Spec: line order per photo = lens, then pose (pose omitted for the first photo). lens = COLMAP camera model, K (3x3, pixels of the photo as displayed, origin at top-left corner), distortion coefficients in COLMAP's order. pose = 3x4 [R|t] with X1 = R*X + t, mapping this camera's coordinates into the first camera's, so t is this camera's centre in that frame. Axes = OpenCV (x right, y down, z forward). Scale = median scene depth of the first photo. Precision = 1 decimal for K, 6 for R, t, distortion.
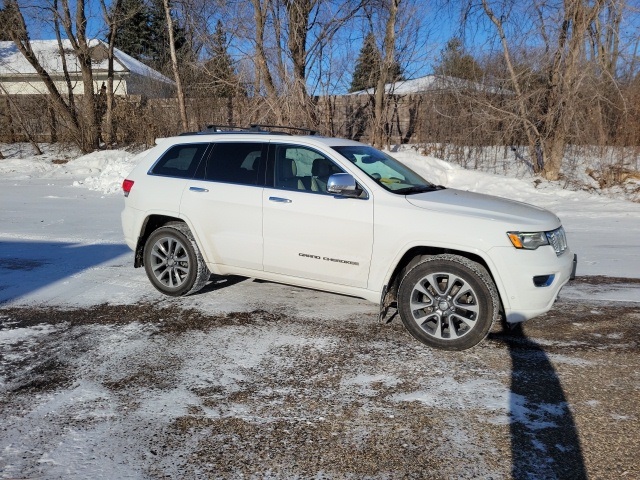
lens RADIAL K [[480.5, 0, 322.6], [0, 480.5, 230.3], [0, 0, 1]] dist [0.062629, -0.048494]
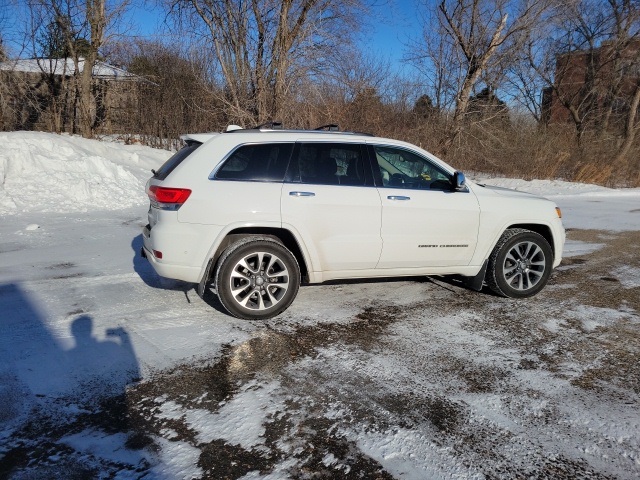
lens RADIAL K [[480.5, 0, 322.6], [0, 480.5, 230.3], [0, 0, 1]] dist [0.062629, -0.048494]
pose [[0.709536, -0.115268, 0.695178, -1.004993], [0.102217, 0.992932, 0.060311, -0.077649], [-0.697217, 0.028266, 0.716303, 0.377336]]
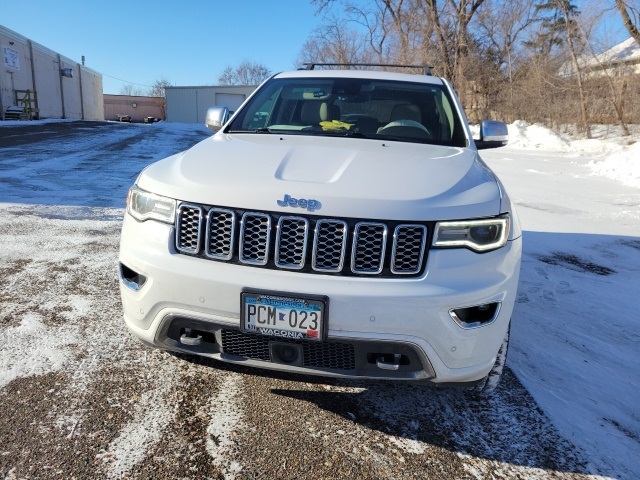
lens RADIAL K [[480.5, 0, 322.6], [0, 480.5, 230.3], [0, 0, 1]] dist [0.062629, -0.048494]
pose [[0.298934, 0.203156, -0.932398, 0.909991], [-0.190094, 0.970171, 0.150440, -0.066788], [0.935148, 0.132271, 0.328636, 0.891689]]
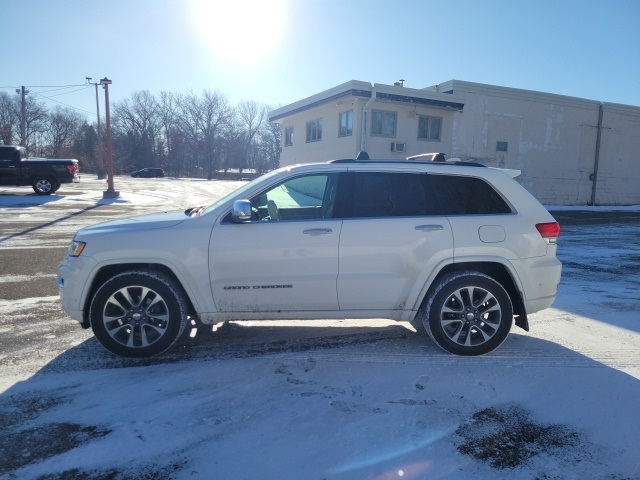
lens RADIAL K [[475.8, 0, 321.0], [0, 475.8, 226.9], [0, 0, 1]] dist [0.069390, -0.046431]
pose [[-0.867436, 0.008960, -0.497469, 0.584929], [-0.117807, 0.967708, 0.222850, -0.351341], [0.483401, 0.251914, -0.838369, 2.262152]]
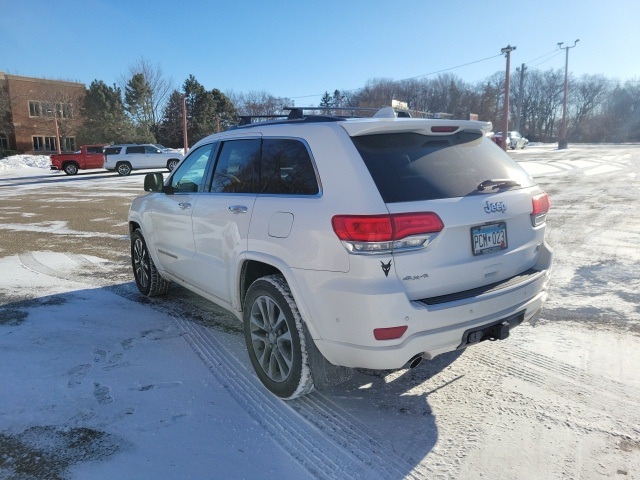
lens RADIAL K [[480.5, 0, 322.6], [0, 480.5, 230.3], [0, 0, 1]] dist [0.062629, -0.048494]
pose [[-0.885591, -0.074613, 0.458434, -0.585109], [0.078401, 0.948836, 0.305882, -0.347646], [-0.457801, 0.306828, -0.834431, 2.128820]]
